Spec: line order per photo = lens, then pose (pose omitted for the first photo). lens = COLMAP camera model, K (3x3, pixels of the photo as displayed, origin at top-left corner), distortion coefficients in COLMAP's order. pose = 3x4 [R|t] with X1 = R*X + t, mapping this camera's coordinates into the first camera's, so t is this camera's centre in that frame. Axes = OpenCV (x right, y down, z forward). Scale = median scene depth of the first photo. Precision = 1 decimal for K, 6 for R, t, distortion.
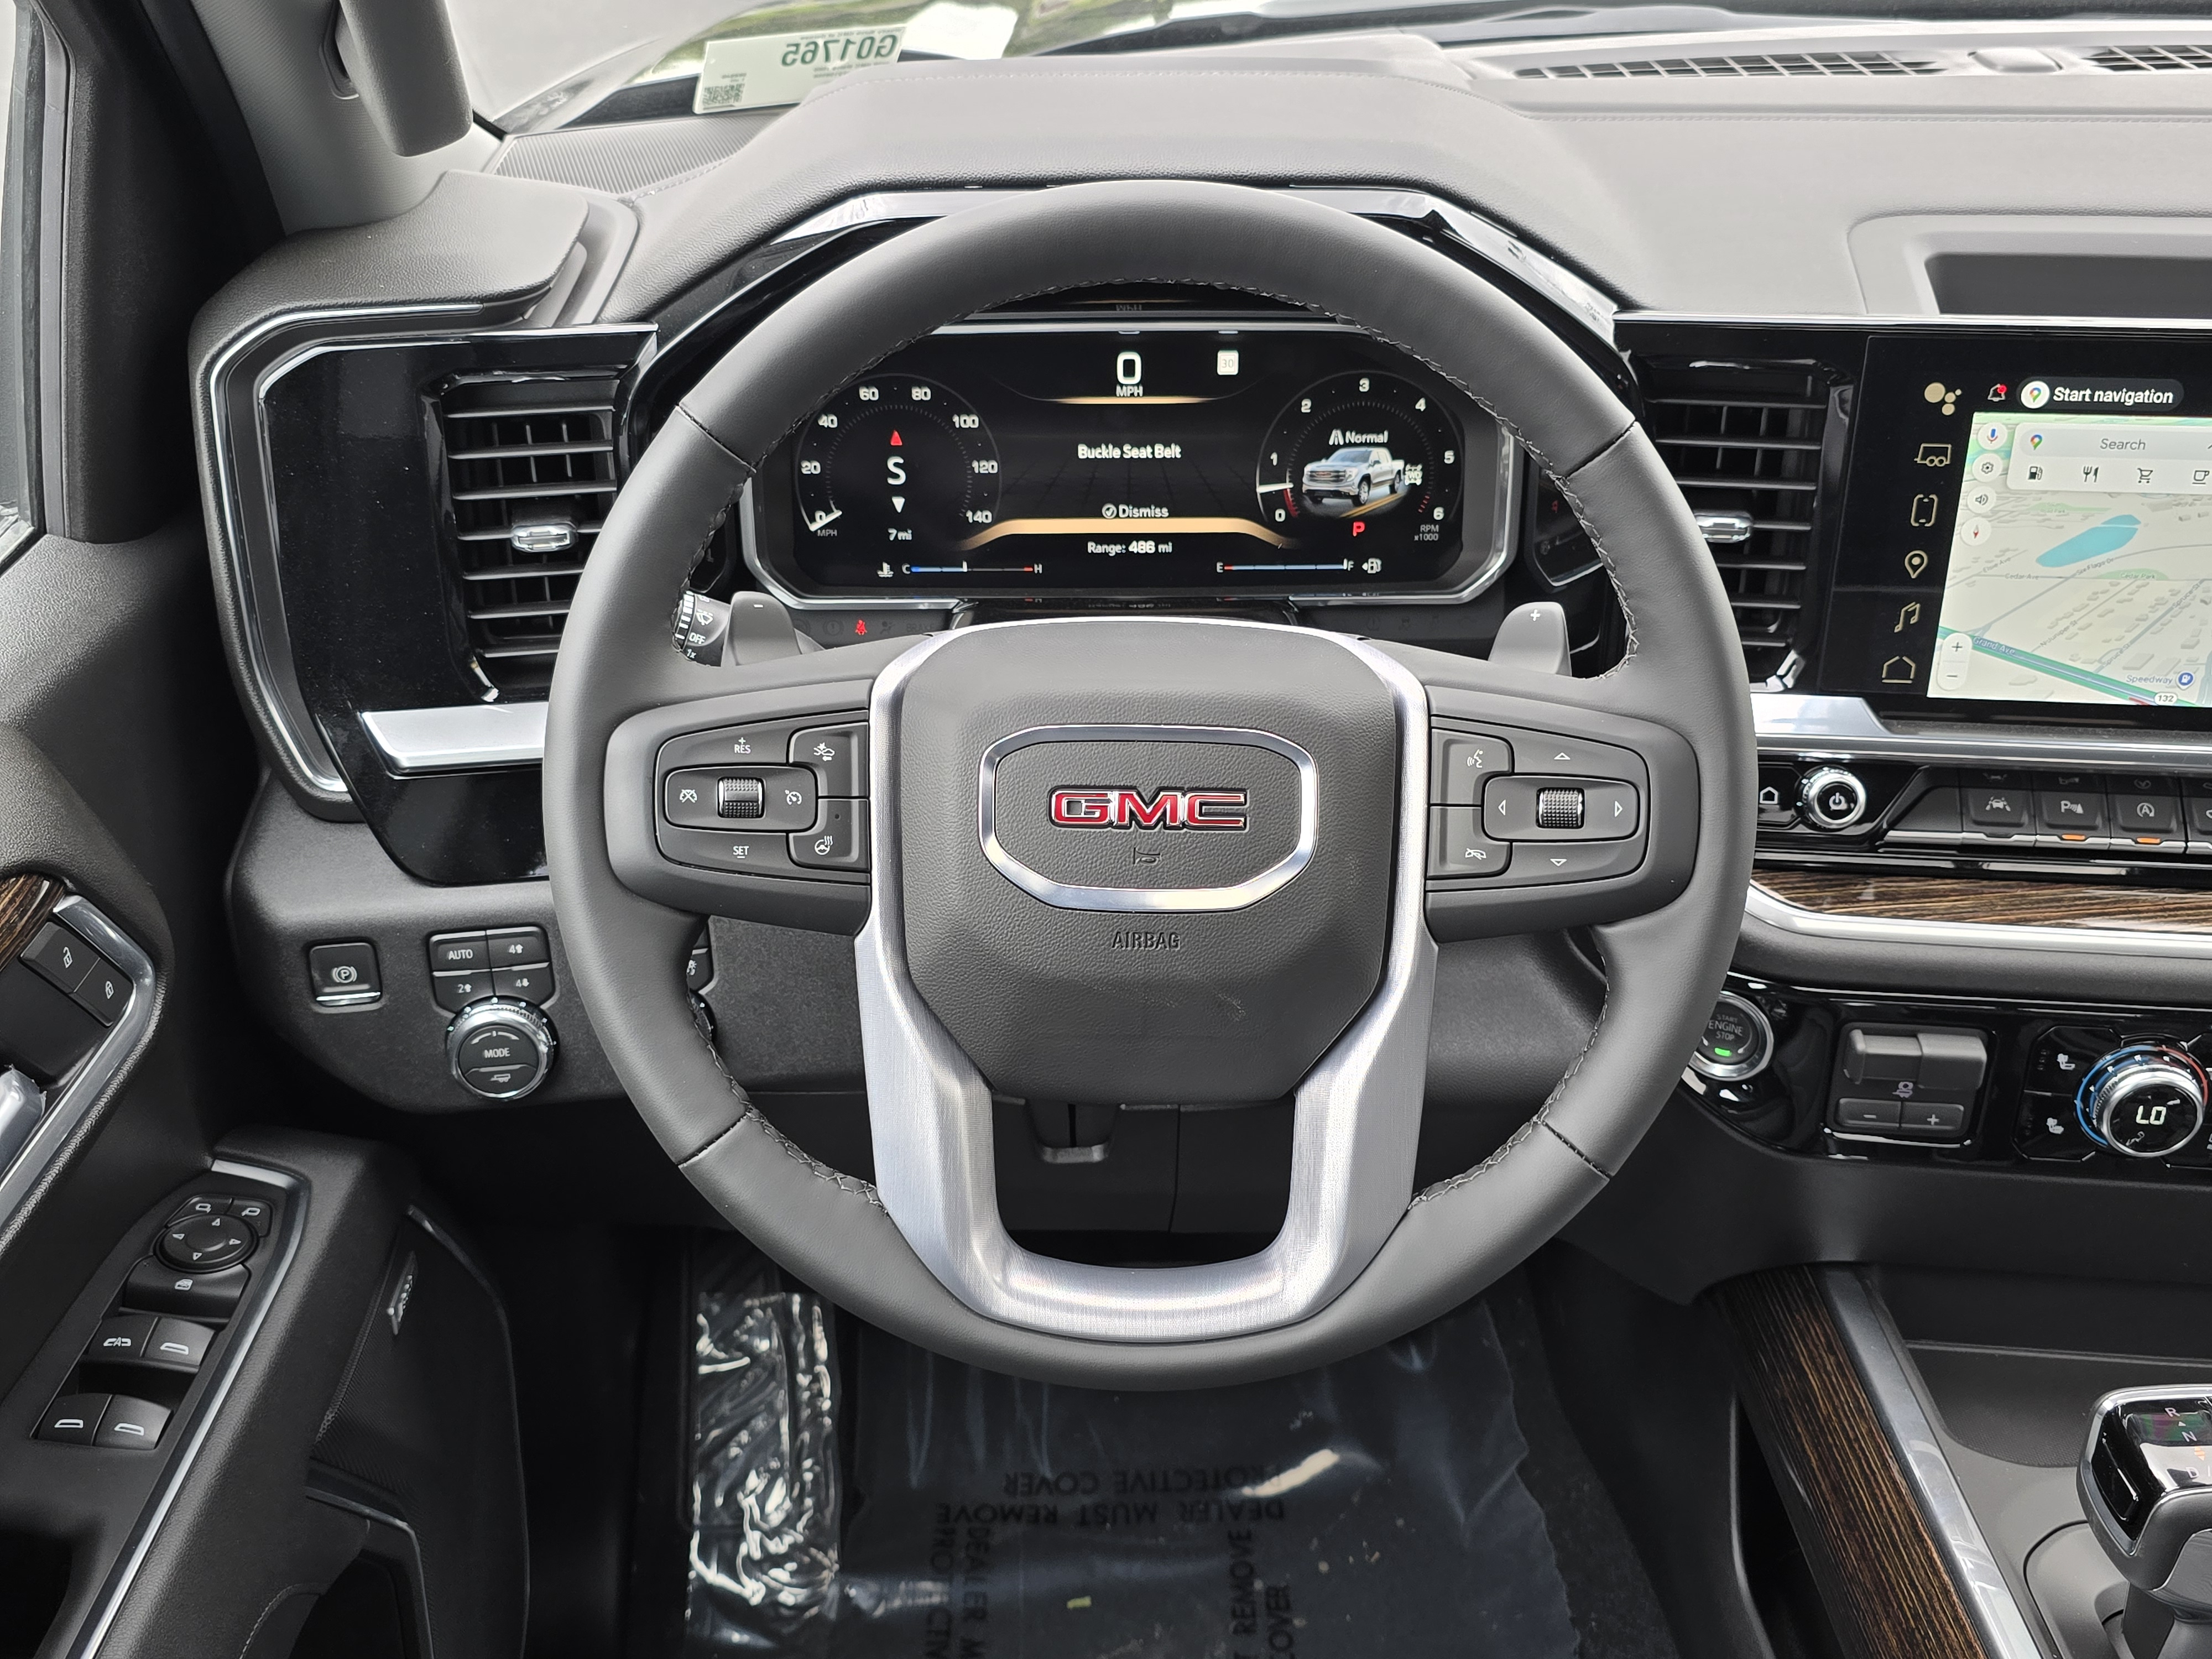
lens RADIAL K [[2260.4, 0, 1092.3], [0, 2260.4, 860.2], [0, 0, 1]] dist [0.099416, -0.167674]
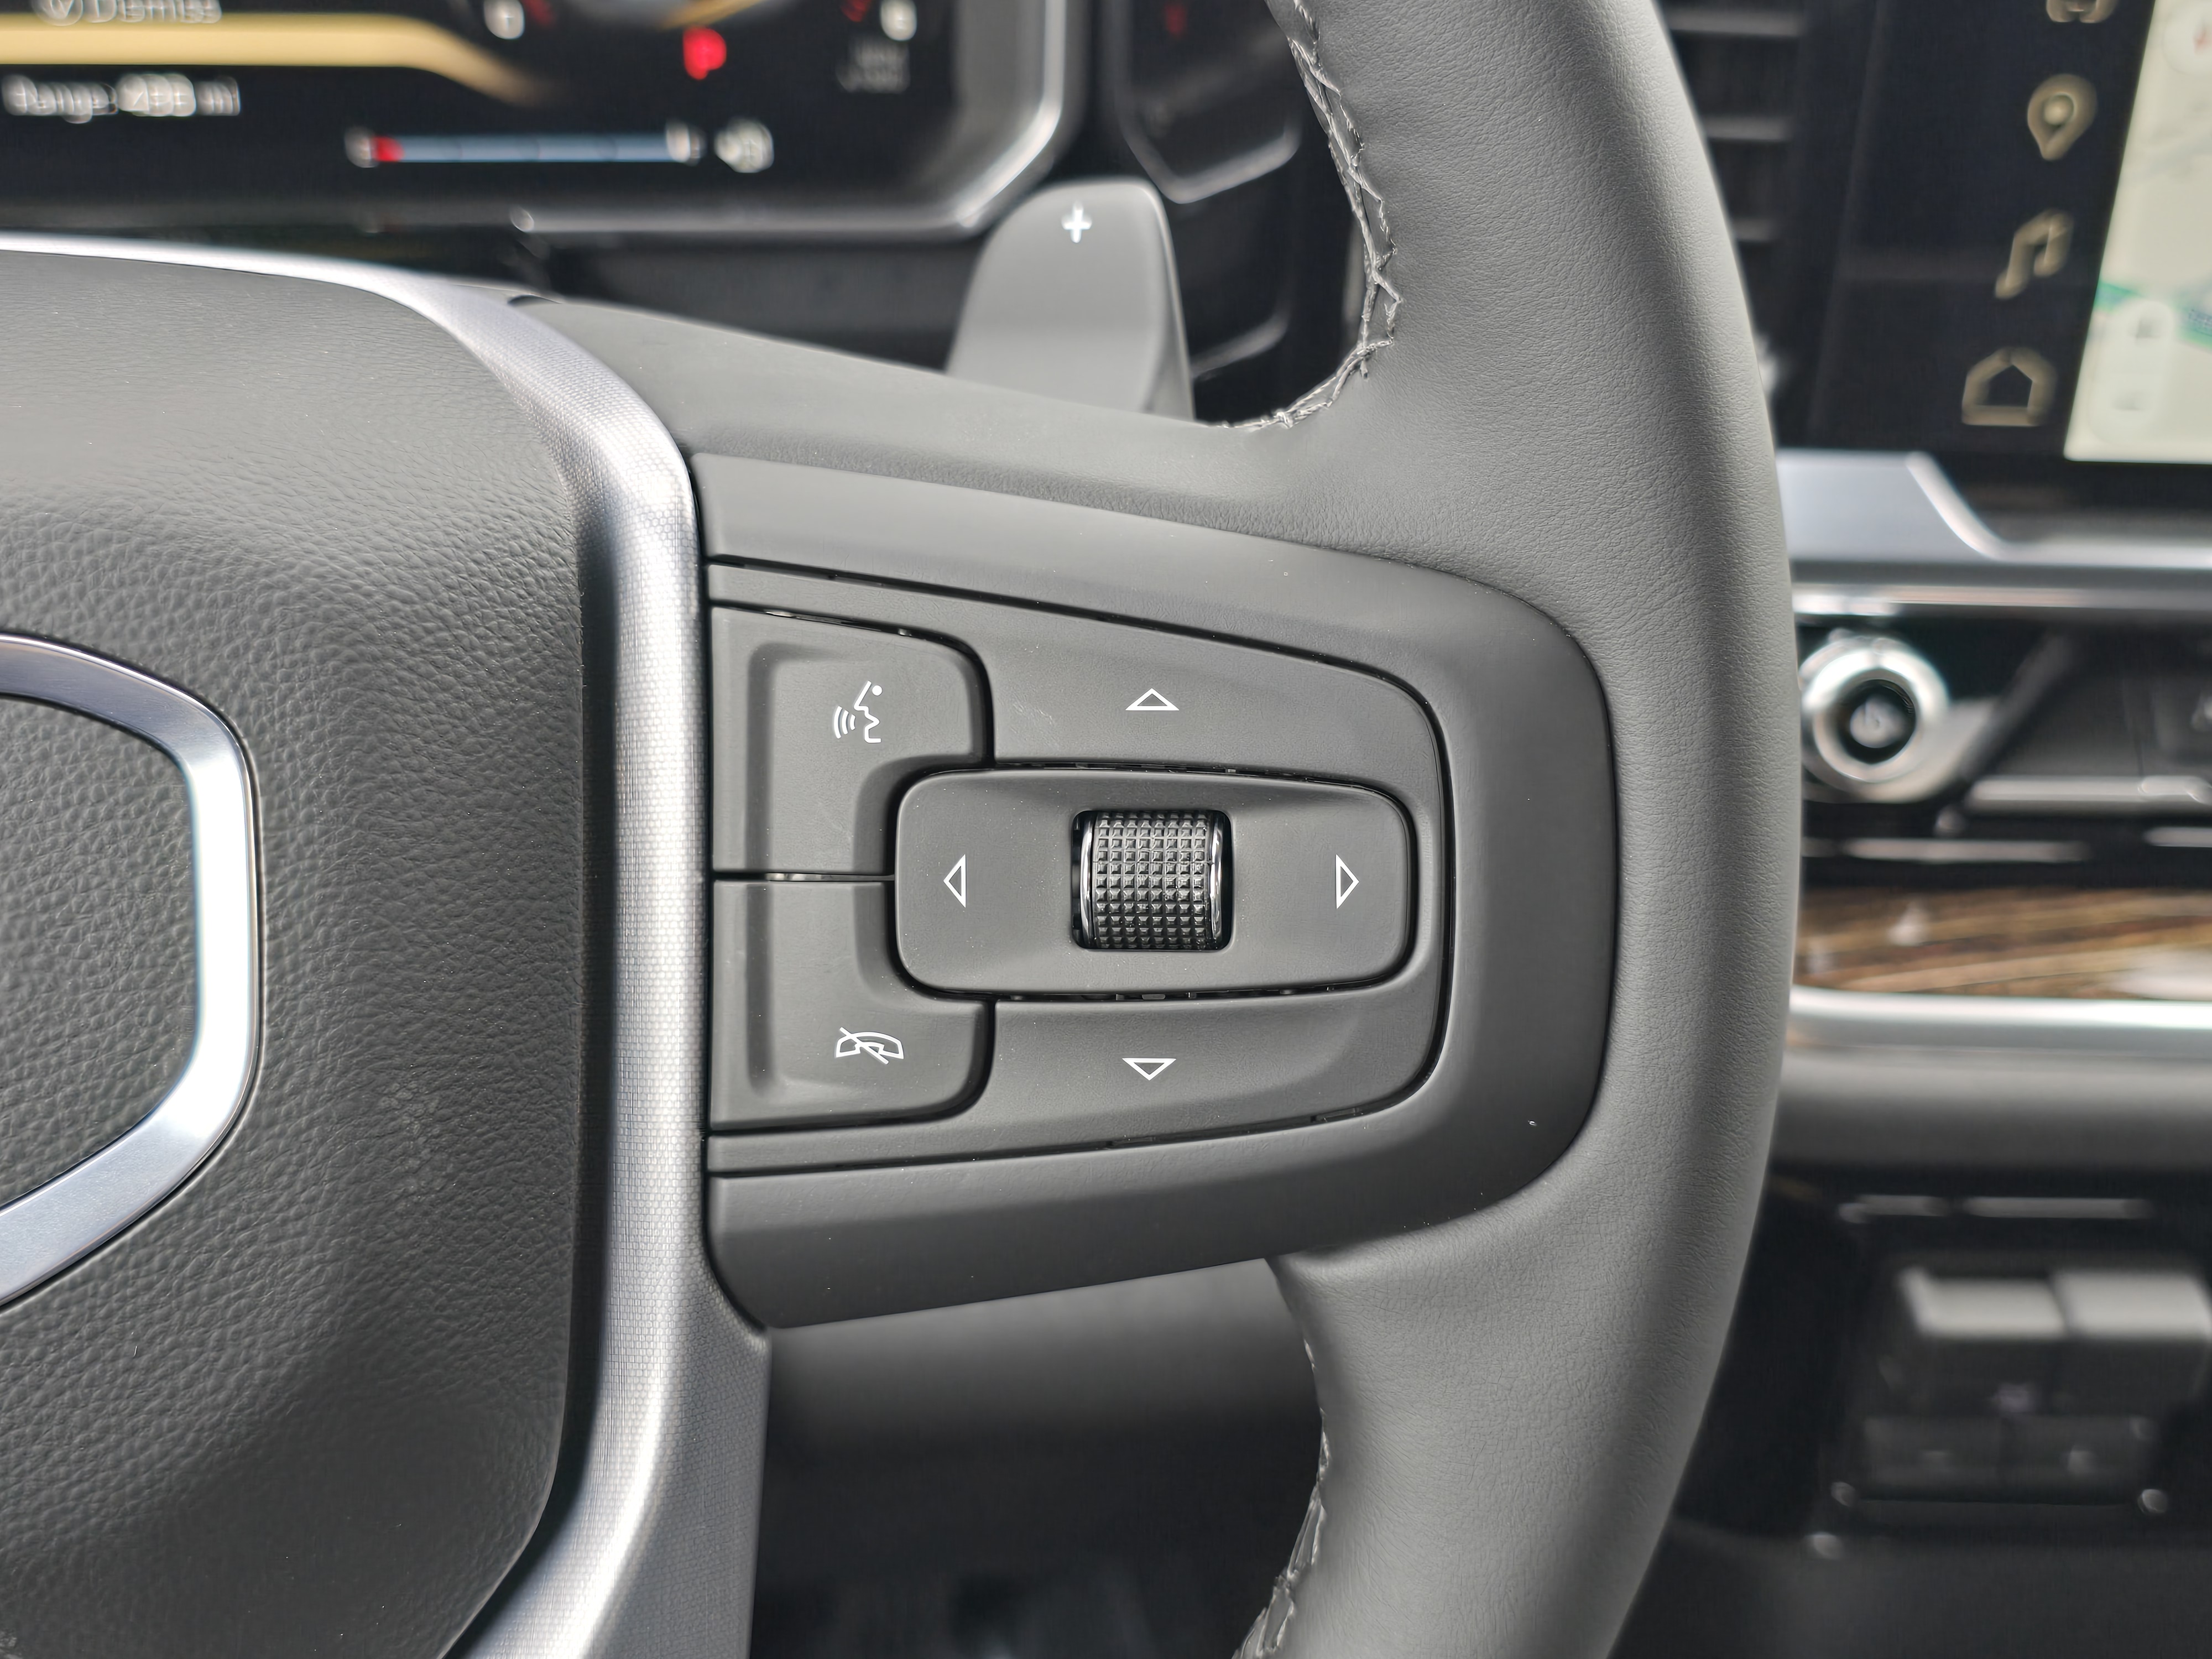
lens RADIAL K [[2860.8, 0, 1106.0], [0, 2860.8, 829.5], [0, 0, 1]] dist [0.165015, -0.442528]
pose [[0.988789, -0.034949, 0.145169, 0.119746], [0.026029, 0.997681, 0.062895, -0.042557], [-0.147030, -0.058411, 0.987406, 0.519275]]
